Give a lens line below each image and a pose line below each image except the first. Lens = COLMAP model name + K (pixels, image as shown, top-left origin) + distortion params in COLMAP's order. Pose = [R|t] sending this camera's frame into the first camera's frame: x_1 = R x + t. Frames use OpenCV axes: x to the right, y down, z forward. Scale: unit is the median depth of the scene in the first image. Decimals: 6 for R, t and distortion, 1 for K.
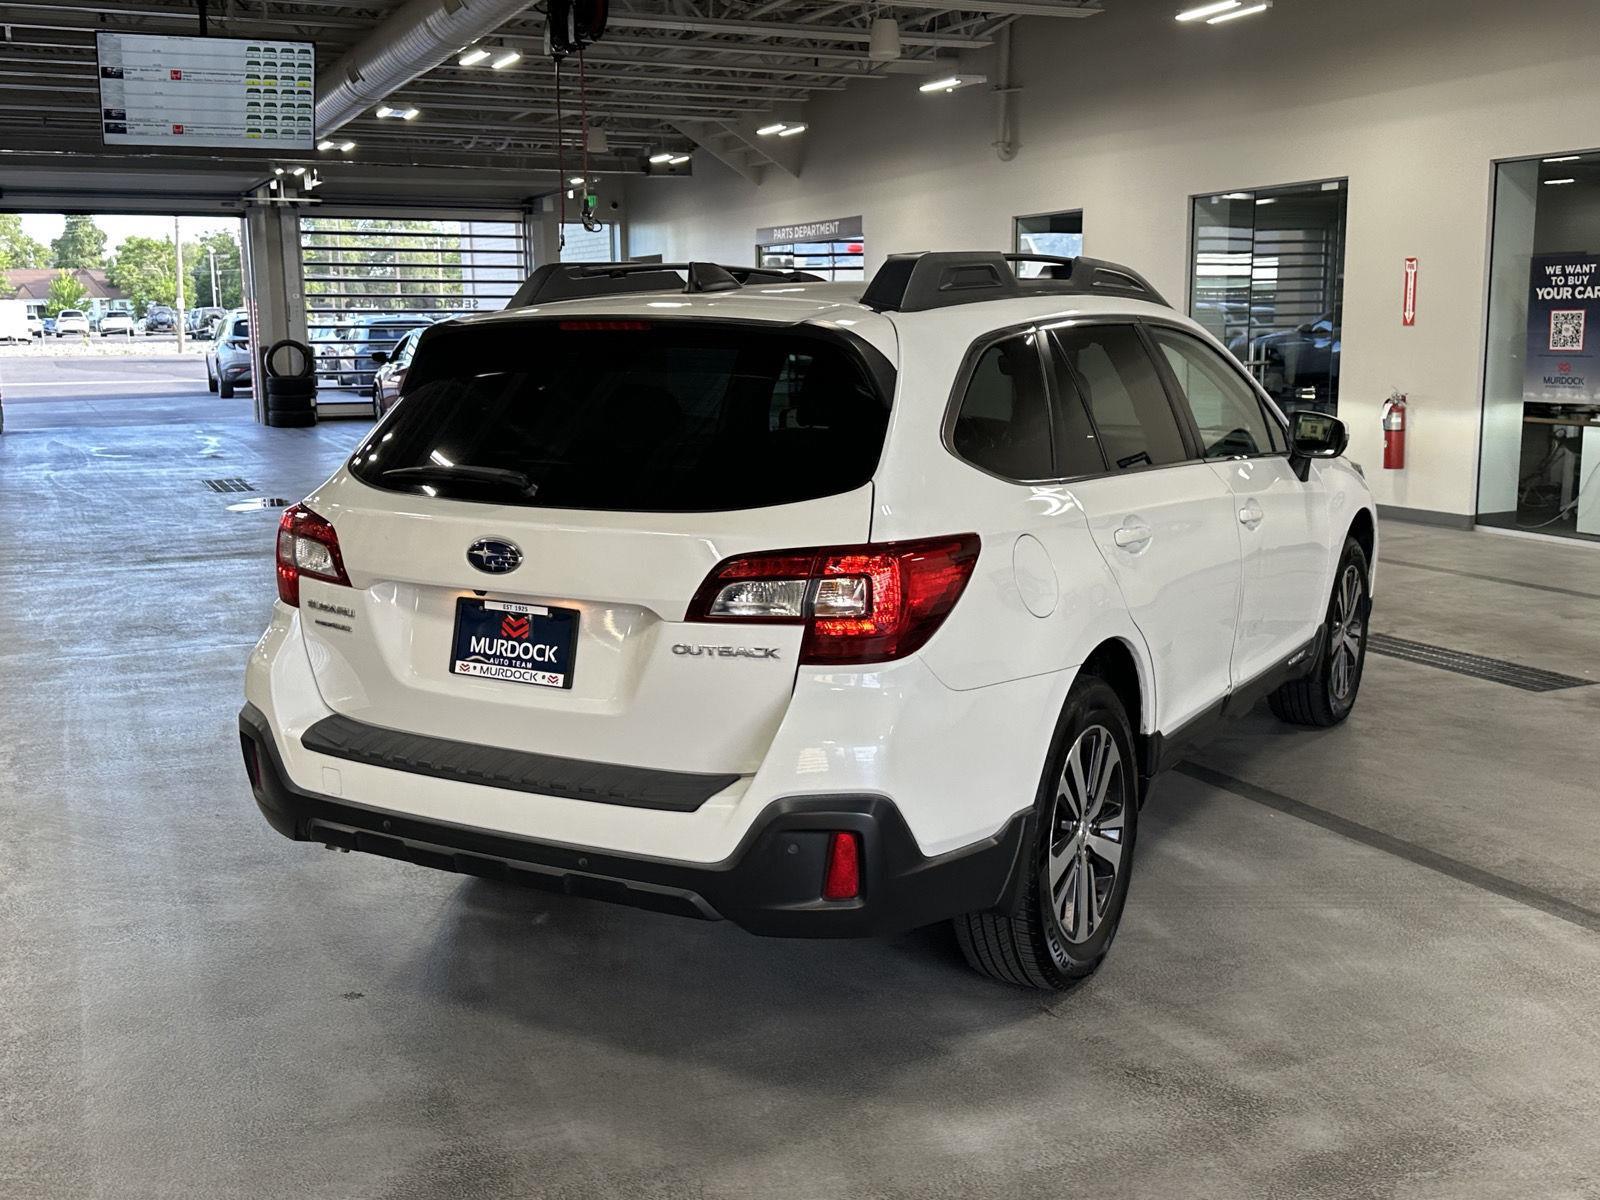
lens RADIAL K [[1633.0, 0, 791.3], [0, 1633.0, 573.9], [0, 0, 1]] dist [0.063713, 0.000000]
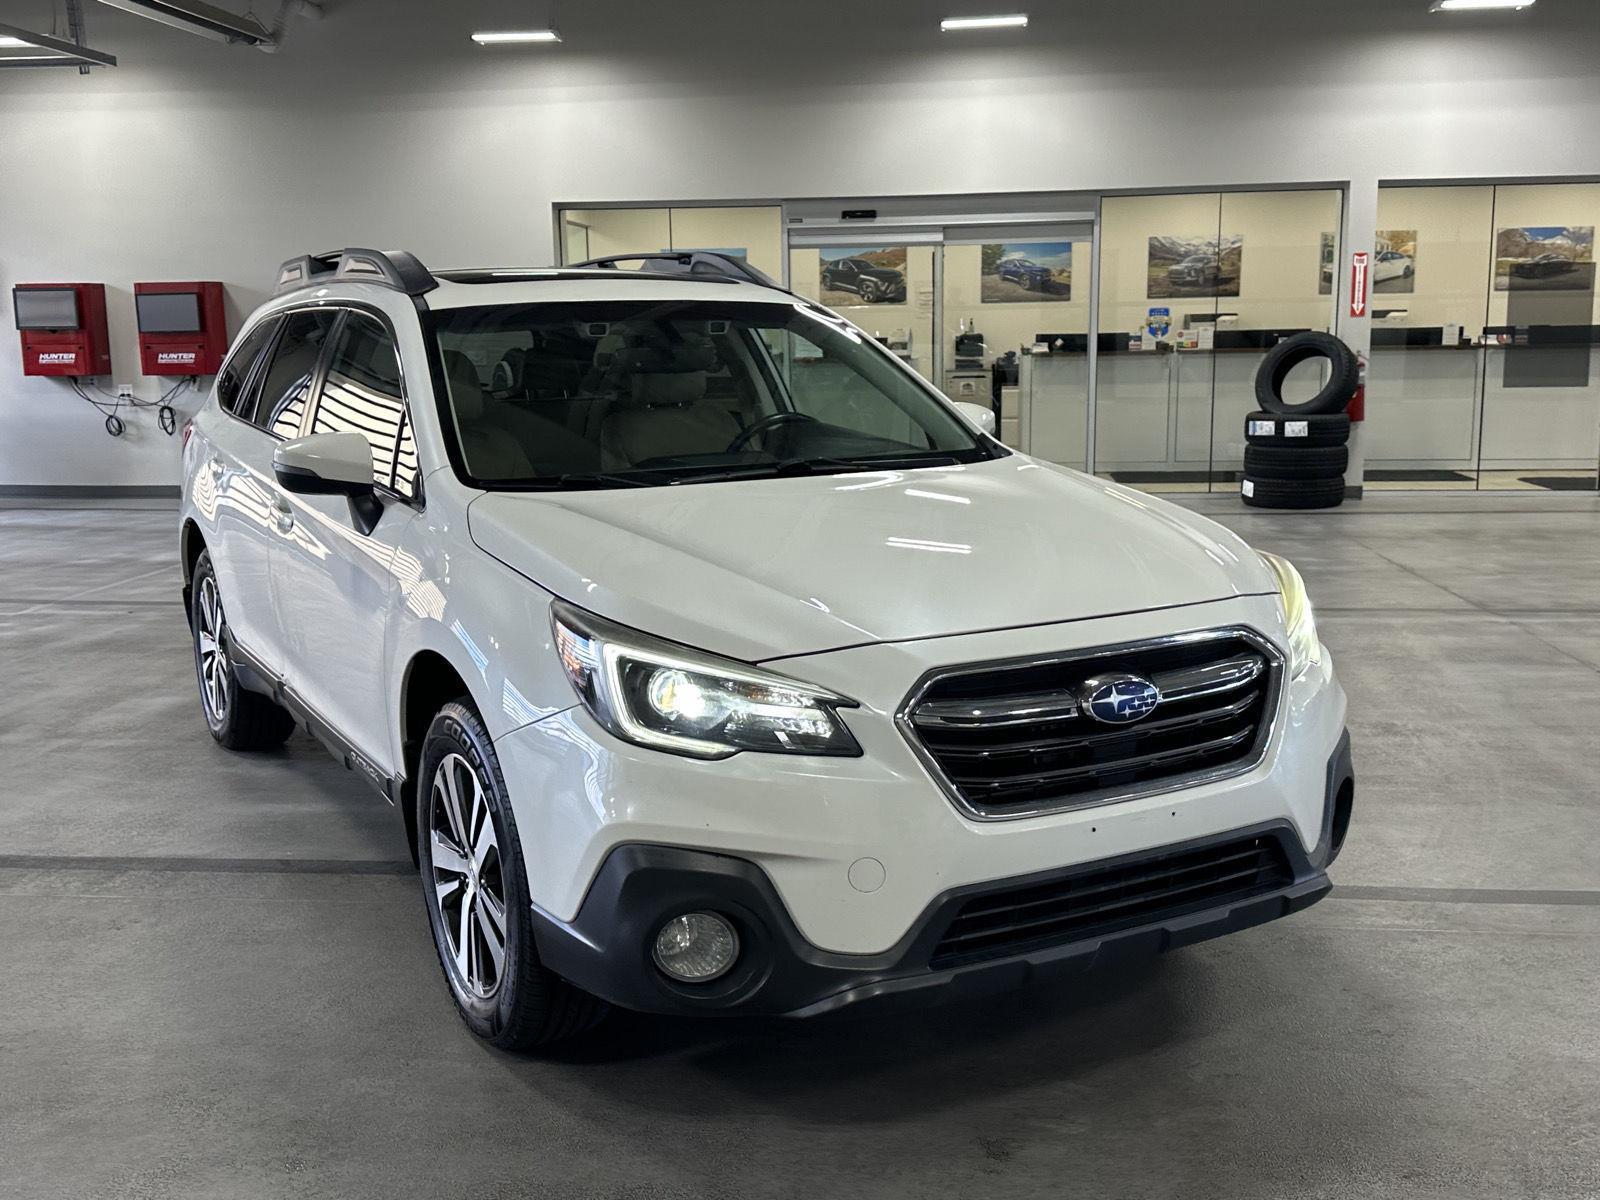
lens RADIAL K [[1633.0, 0, 796.8], [0, 1633.0, 609.6], [0, 0, 1]] dist [0.063713, 0.000000]
pose [[-0.510783, 0.167353, -0.843264, 1.113282], [-0.110721, 0.959896, 0.257566, -0.308927], [0.852550, 0.224928, -0.471769, 2.037667]]
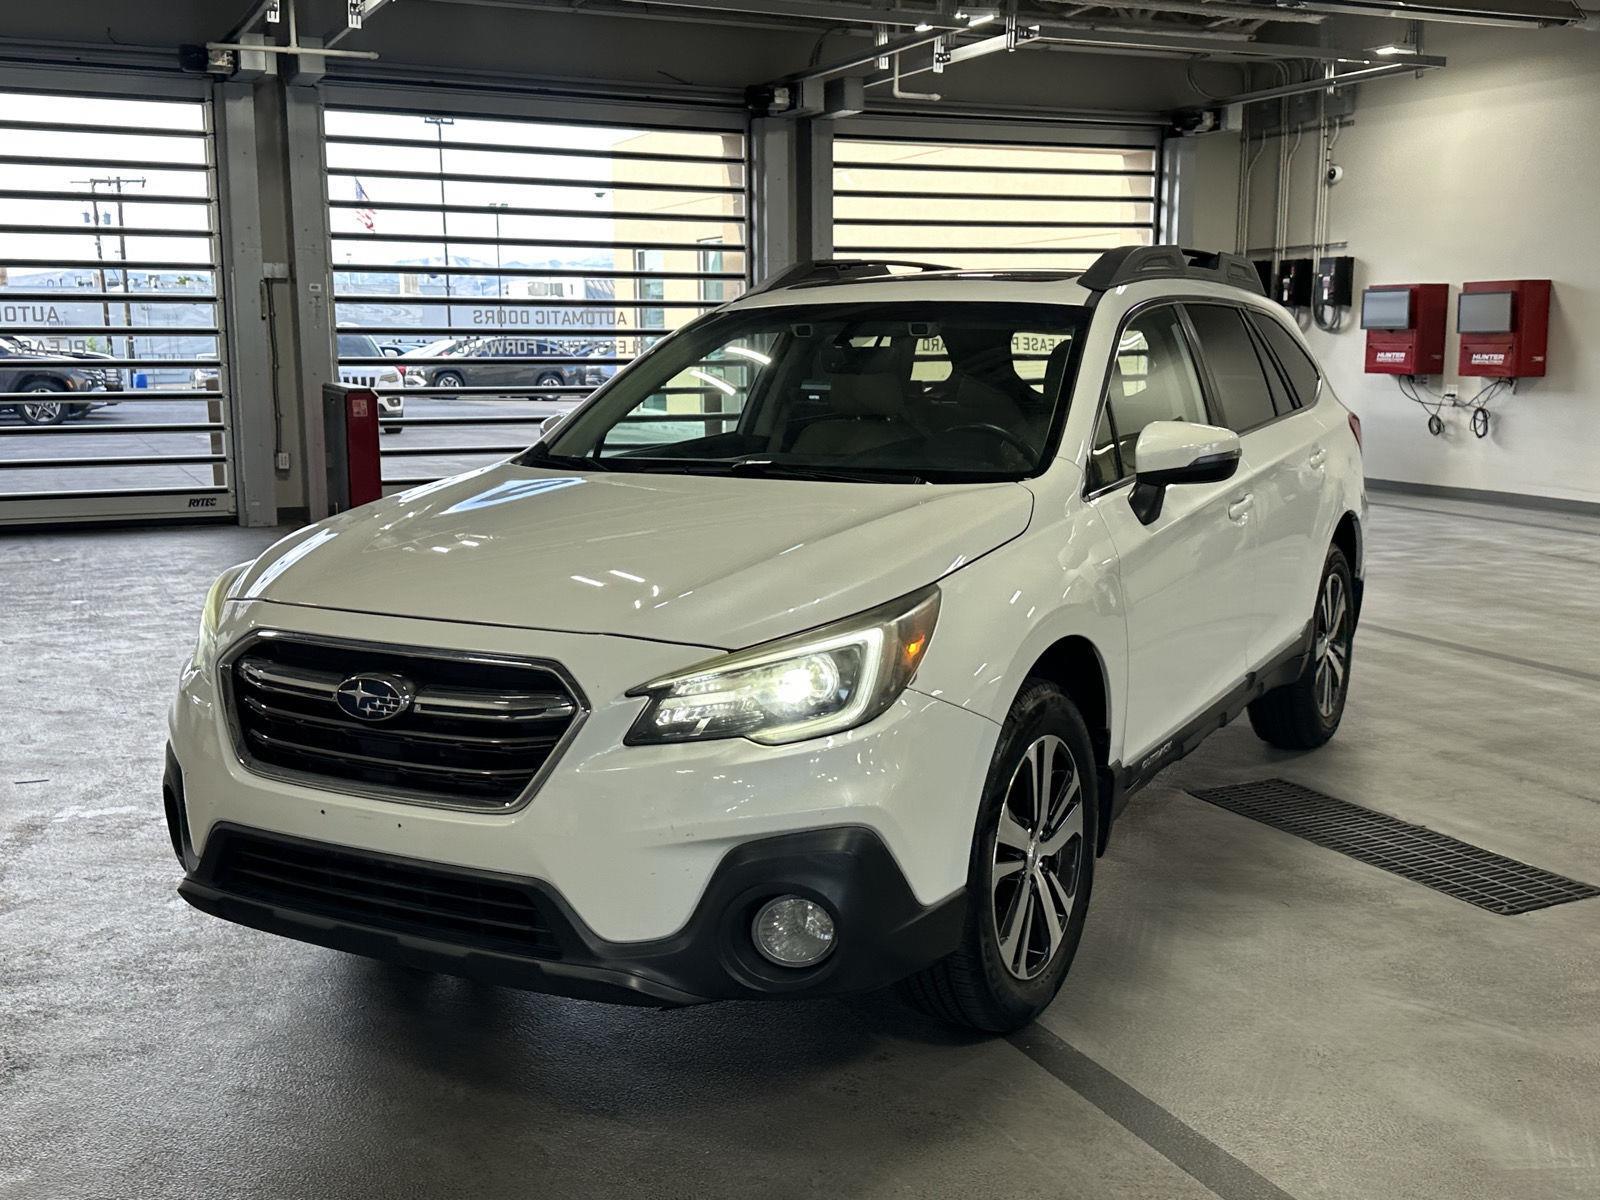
lens RADIAL K [[1633.0, 0, 795.9], [0, 1633.0, 637.8], [0, 0, 1]] dist [0.063713, 0.000000]
pose [[-0.999873, 0.014704, -0.006207, 0.262409], [0.011853, 0.944540, 0.328182, -0.362189], [0.010688, 0.328067, -0.944594, 2.505339]]
